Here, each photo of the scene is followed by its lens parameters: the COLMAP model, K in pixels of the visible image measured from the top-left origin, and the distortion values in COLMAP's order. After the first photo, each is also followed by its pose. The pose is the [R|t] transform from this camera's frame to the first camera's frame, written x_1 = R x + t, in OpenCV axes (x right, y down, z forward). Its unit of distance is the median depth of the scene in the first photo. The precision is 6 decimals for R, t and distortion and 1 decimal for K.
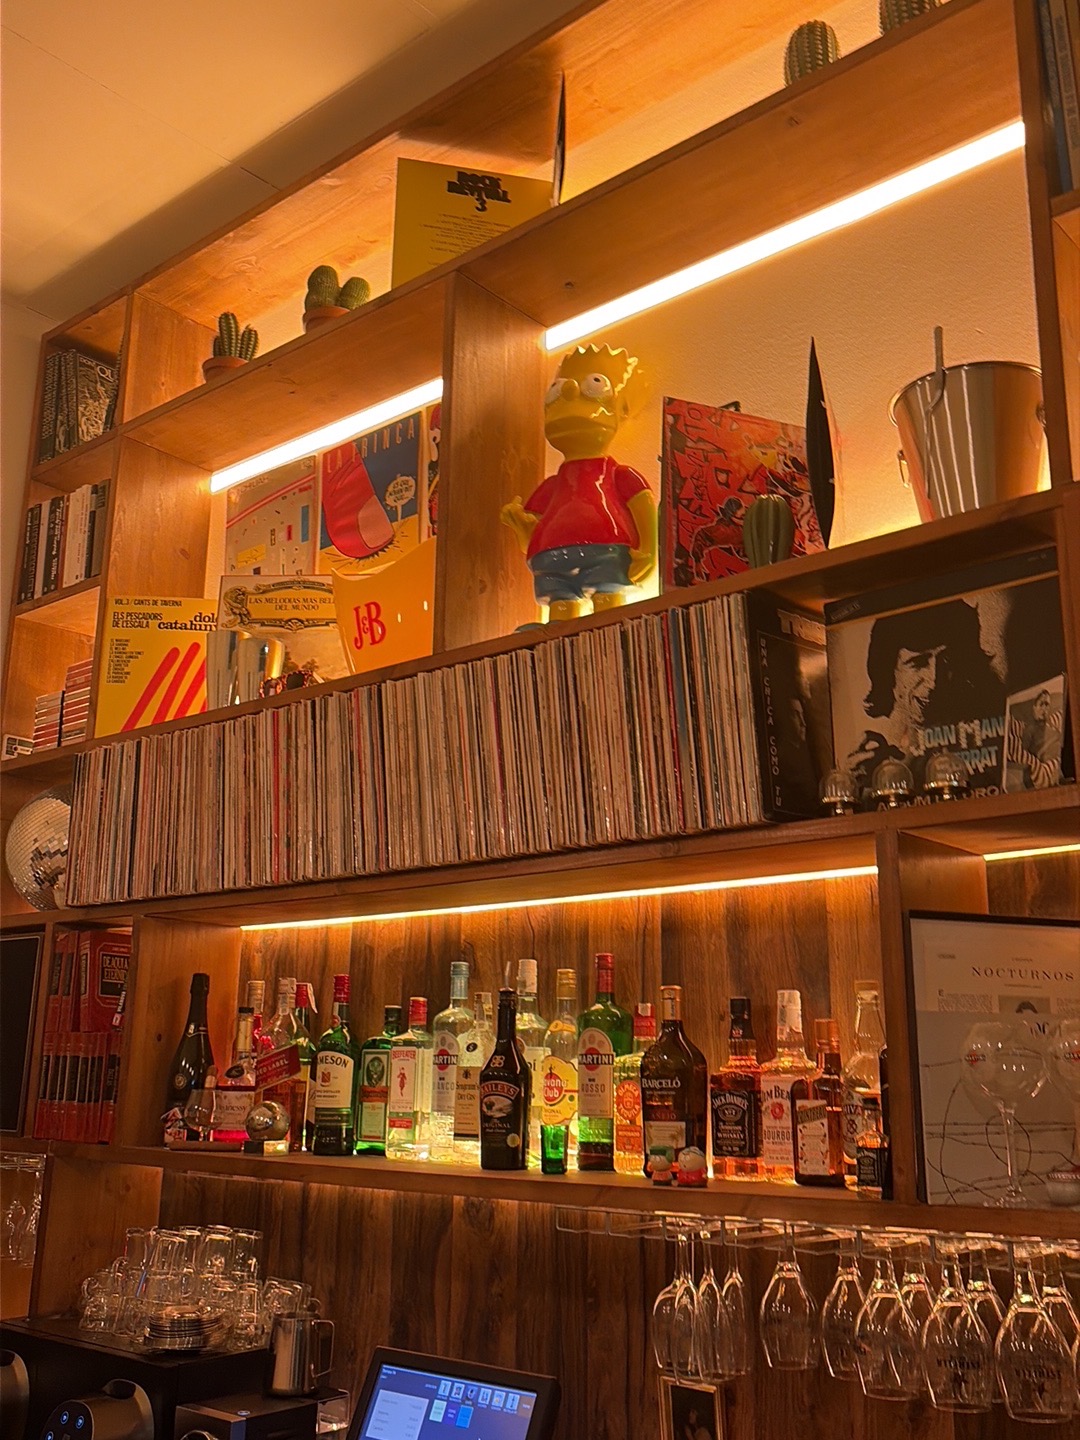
lens RADIAL K [[1360.2, 0, 540.6], [0, 1360.2, 720.4], [0, 0, 1]] dist [0.016442, 0.000000]
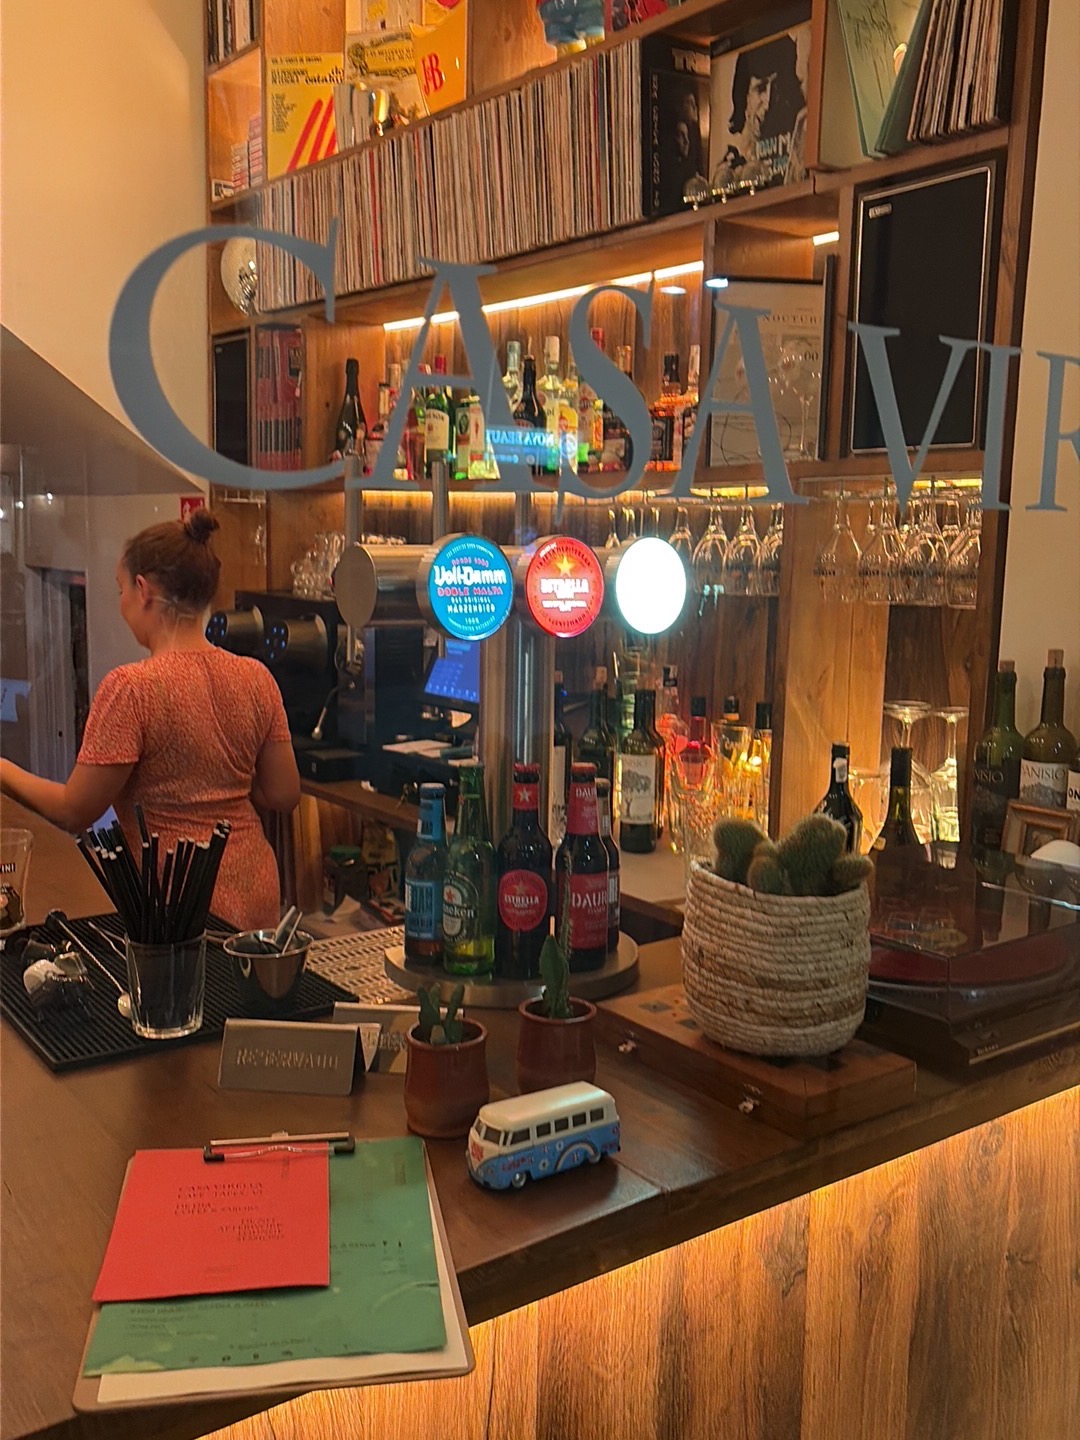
lens RADIAL K [[1360.2, 0, 540.2], [0, 1360.2, 722.4], [0, 0, 1]] dist [0.016442, 0.000000]
pose [[0.972283, 0.043995, -0.229630, 0.310263], [0.048612, 0.922636, 0.382596, 0.006932], [0.228697, -0.383155, 0.894925, -0.386343]]
